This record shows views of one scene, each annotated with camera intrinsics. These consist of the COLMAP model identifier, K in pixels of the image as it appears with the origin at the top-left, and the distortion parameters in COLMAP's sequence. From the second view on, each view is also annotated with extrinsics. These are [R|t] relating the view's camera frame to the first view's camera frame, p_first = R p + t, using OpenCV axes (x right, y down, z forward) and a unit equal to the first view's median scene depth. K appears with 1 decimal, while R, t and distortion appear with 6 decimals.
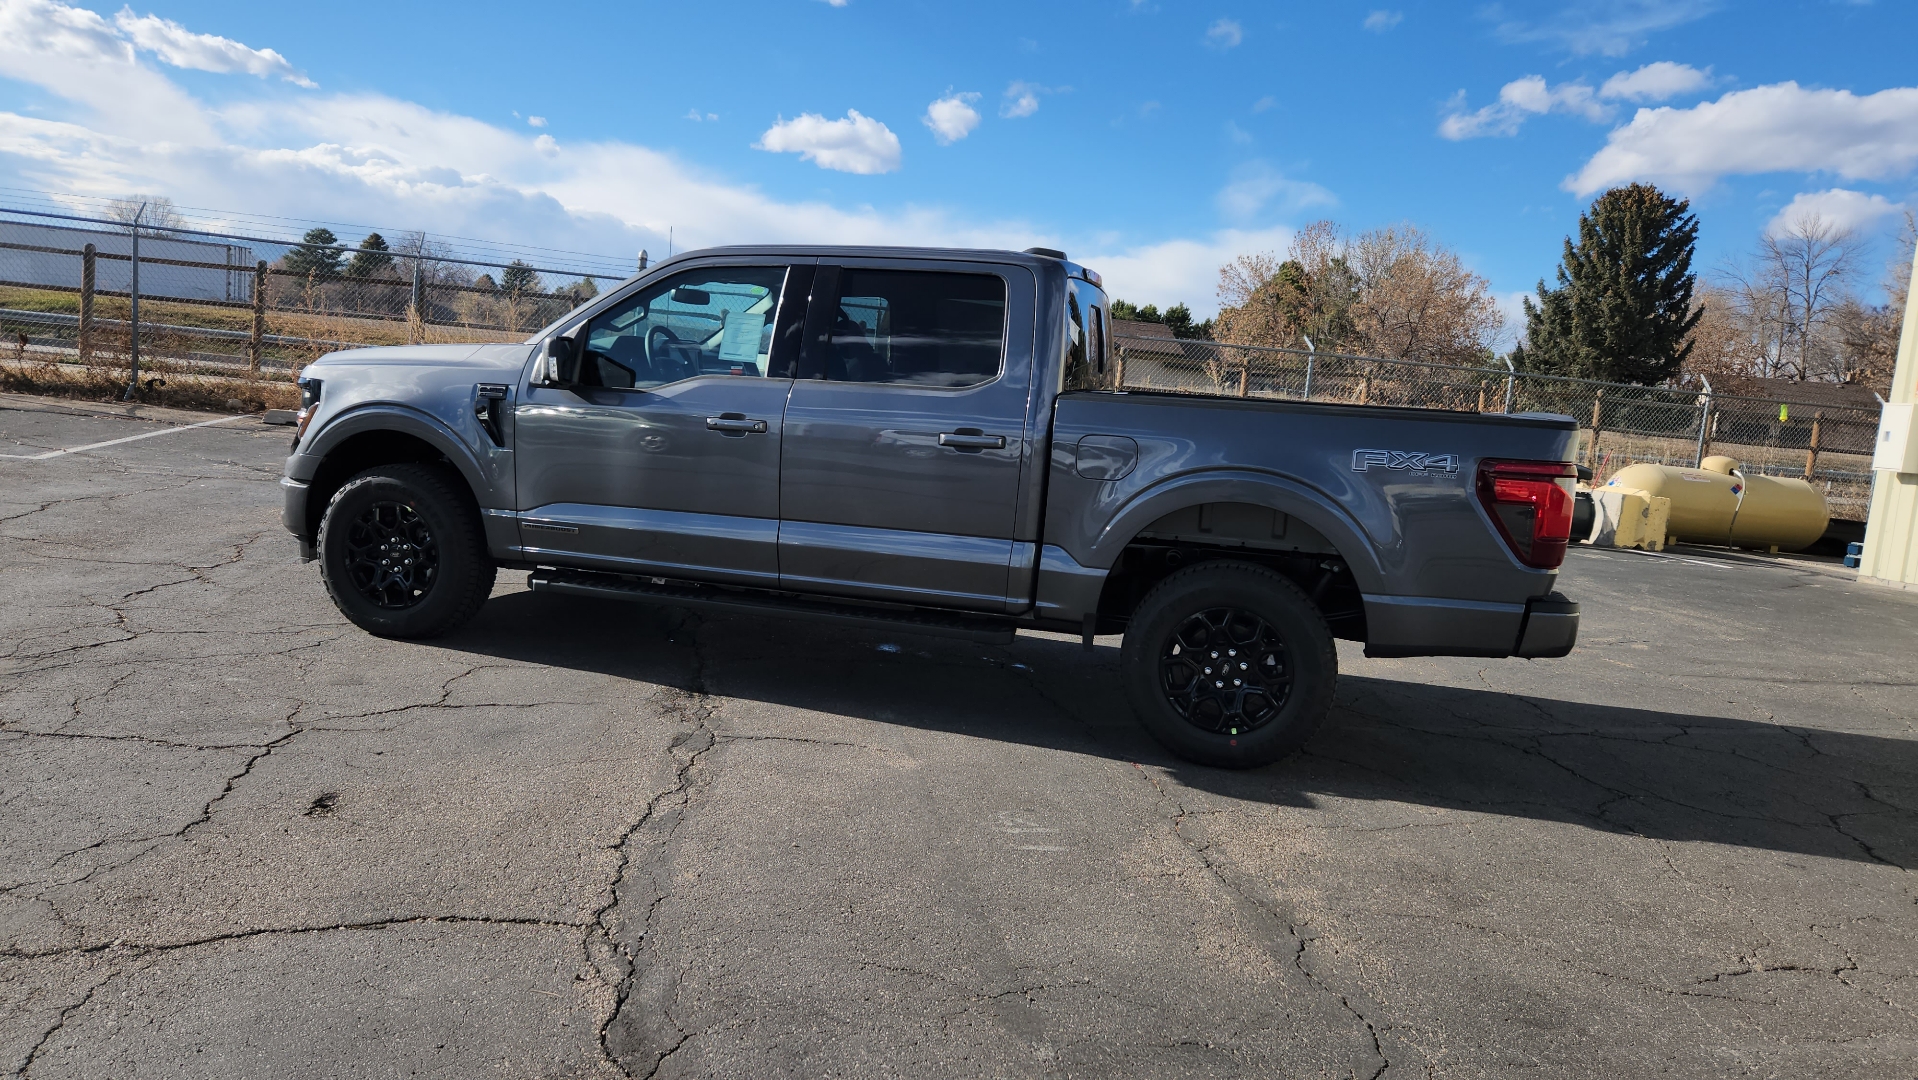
lens RADIAL K [[1320.0, 0, 919.1], [0, 1320.0, 539.7], [0, 0, 1]] dist [0.076959, -0.055464]
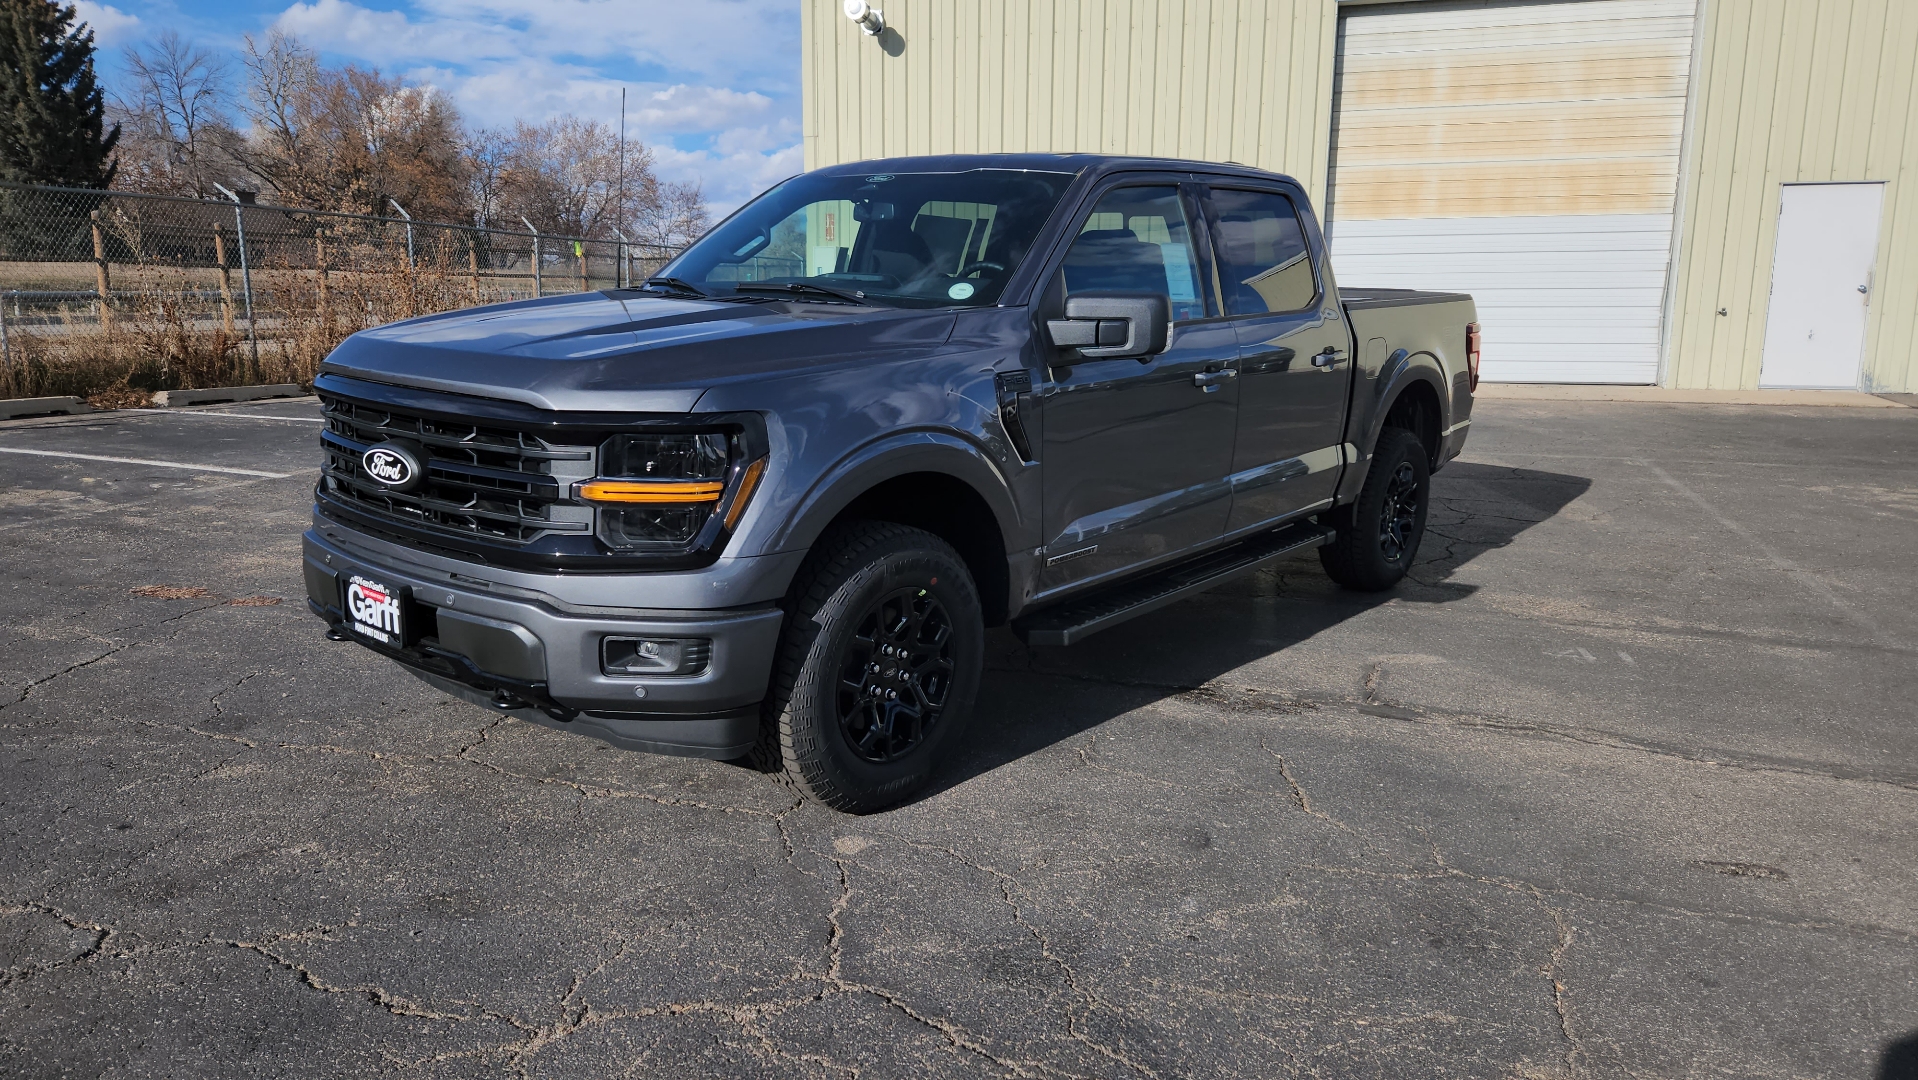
lens RADIAL K [[1311.4, 0, 937.5], [0, 1311.4, 537.3], [0, 0, 1]] dist [0.066213, -0.051887]
pose [[0.401843, -0.251056, 0.880621, -0.096418], [0.129942, 0.967584, 0.216554, -0.018921], [-0.906442, 0.027409, 0.421440, 0.077819]]
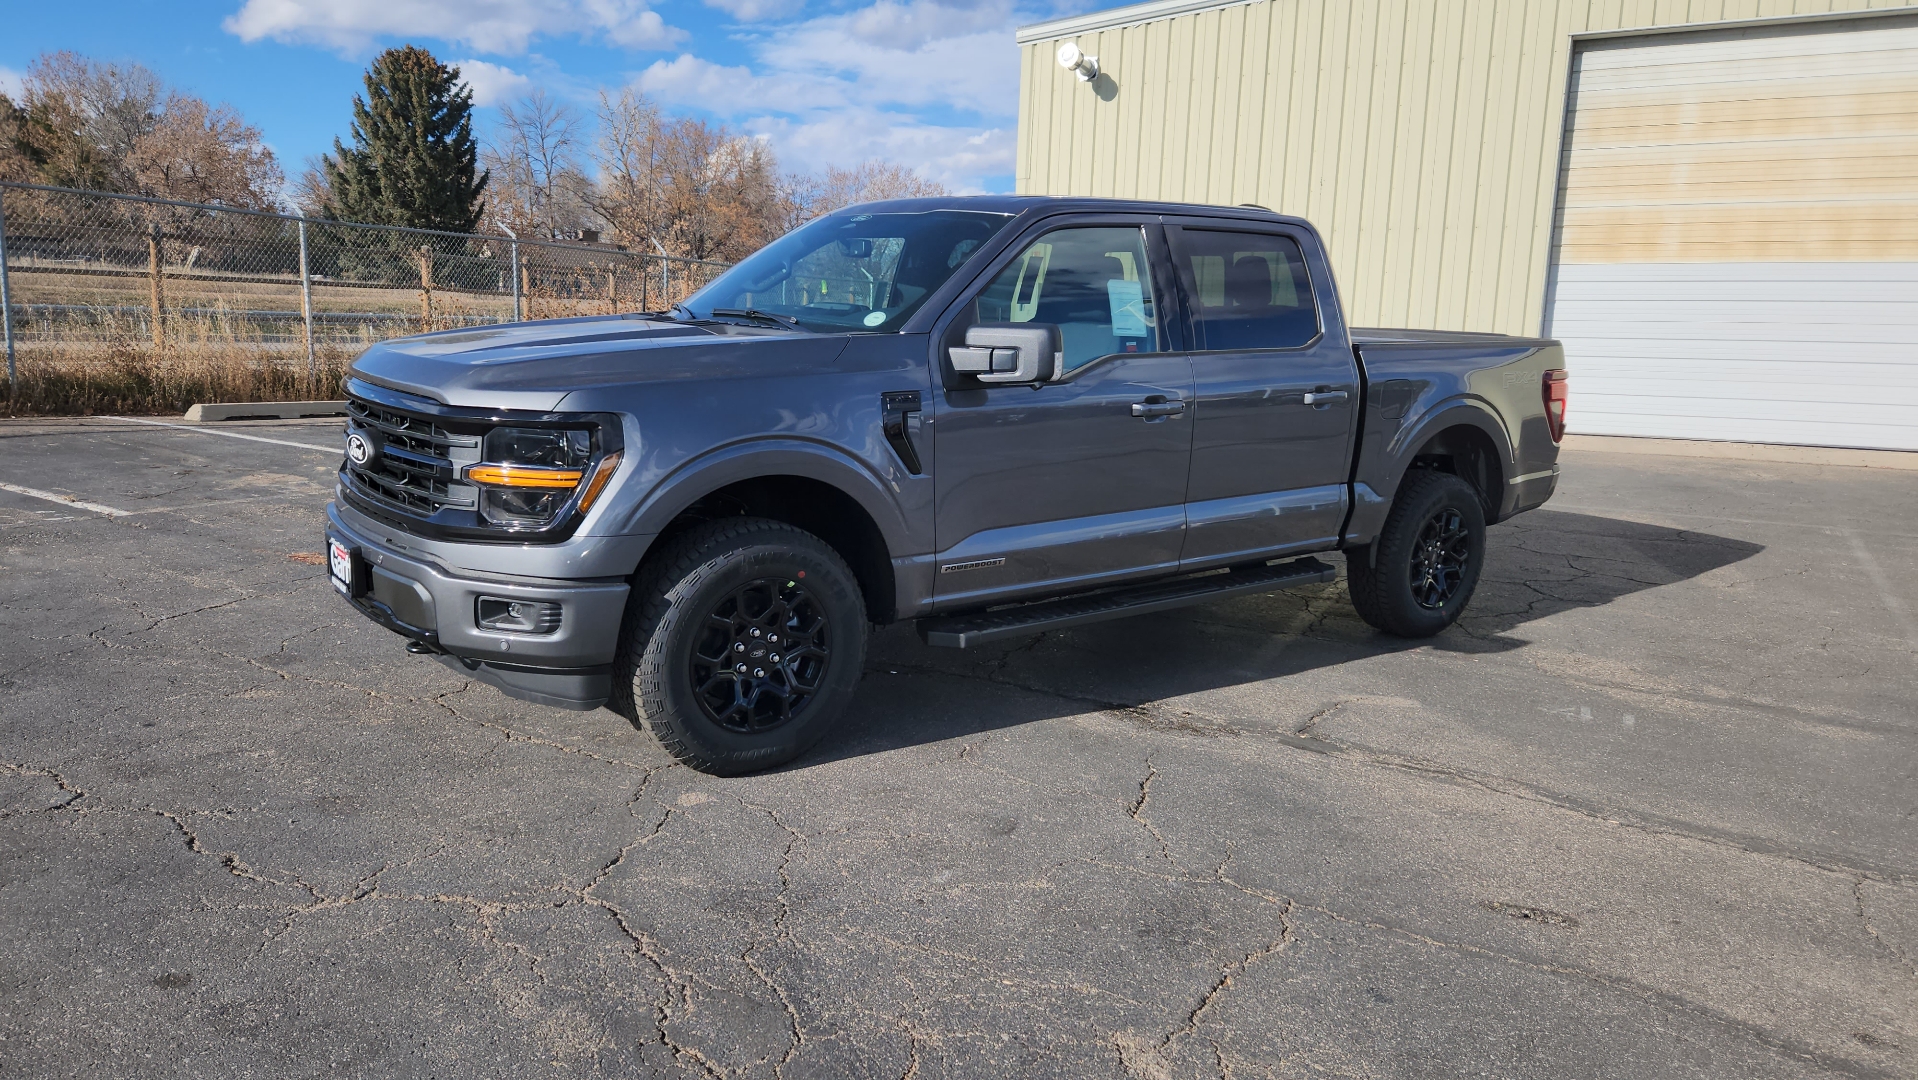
lens RADIAL K [[1311.4, 0, 937.5], [0, 1311.4, 537.3], [0, 0, 1]] dist [0.066213, -0.051887]
pose [[0.598615, -0.196008, 0.776685, -0.091347], [0.111071, 0.980545, 0.161849, -0.015738], [-0.793299, -0.010618, 0.608740, 0.055323]]
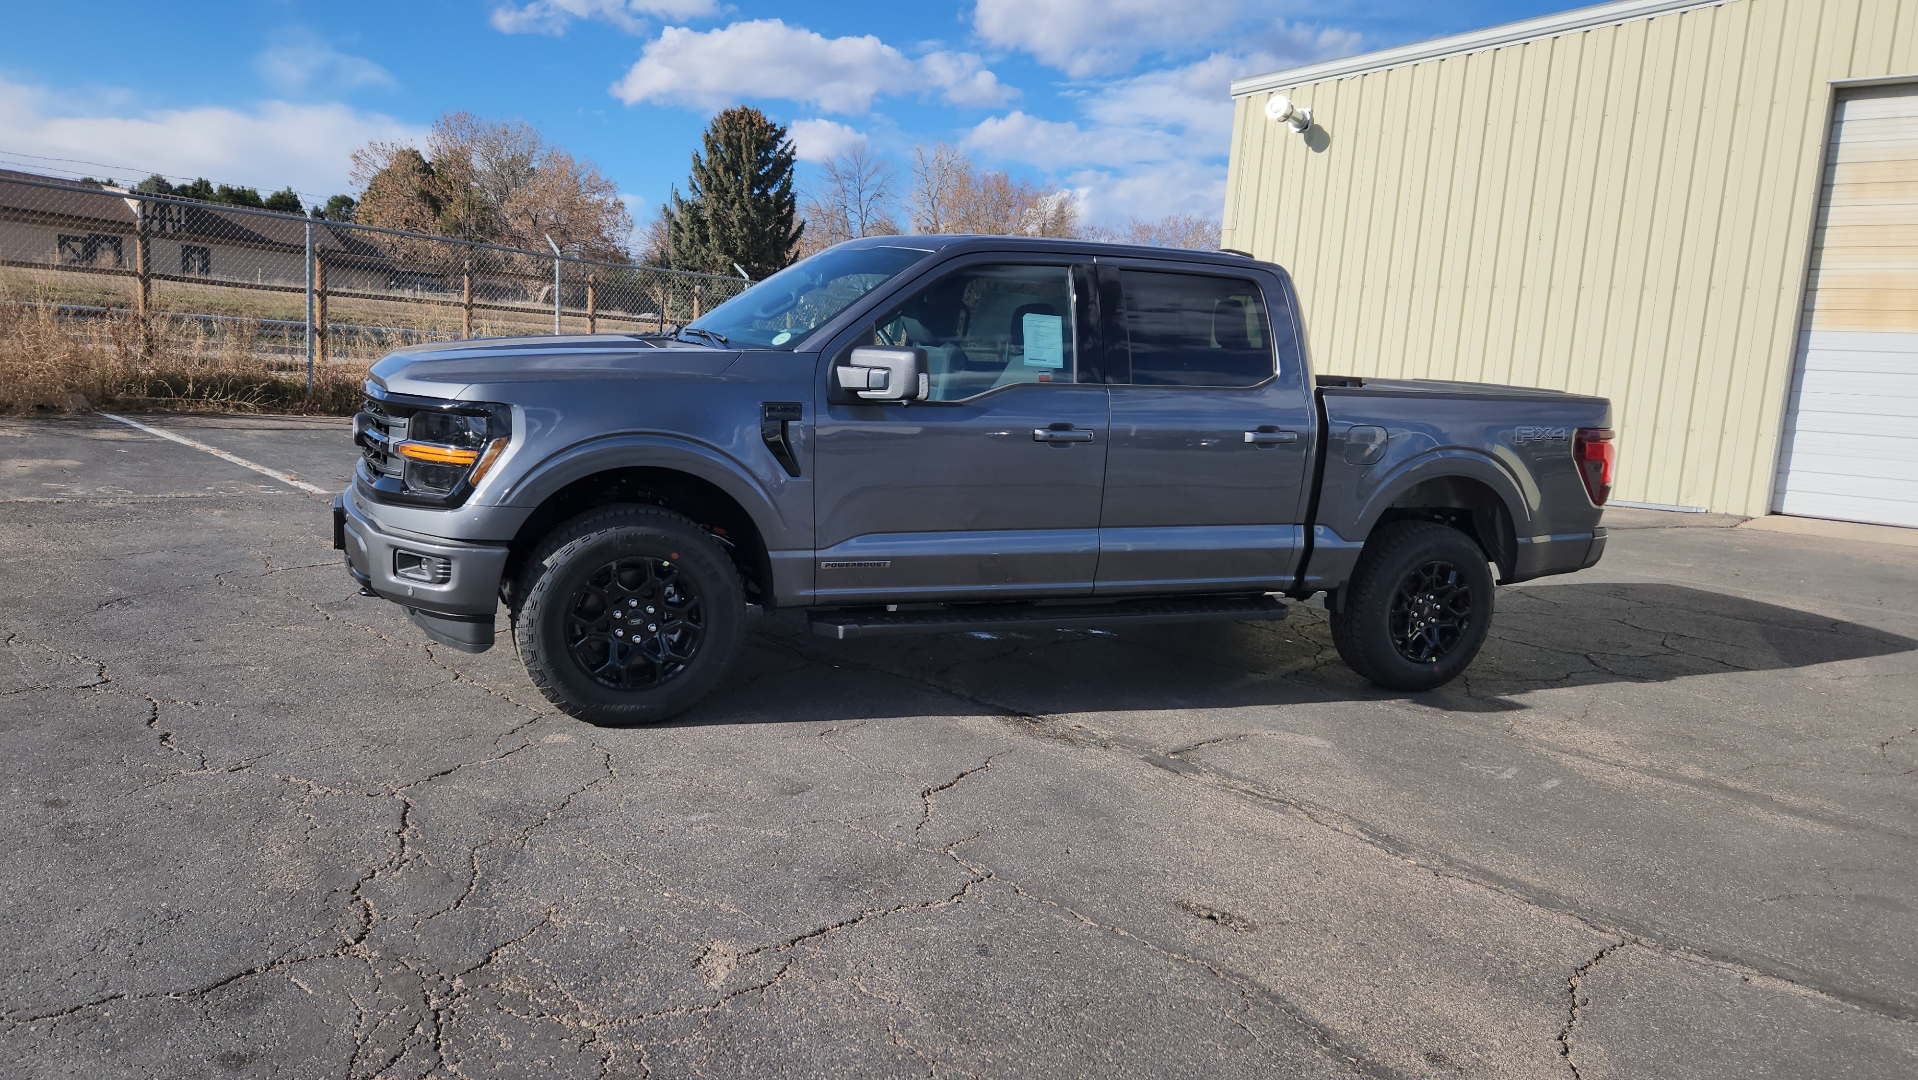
lens RADIAL K [[1314.3, 0, 927.4], [0, 1314.3, 537.8], [0, 0, 1]] dist [0.076492, -0.070806]
pose [[0.775267, -0.118424, 0.620433, -0.079186], [0.068878, 0.992259, 0.103329, -0.011479], [-0.627867, -0.037373, 0.777423, 0.030602]]
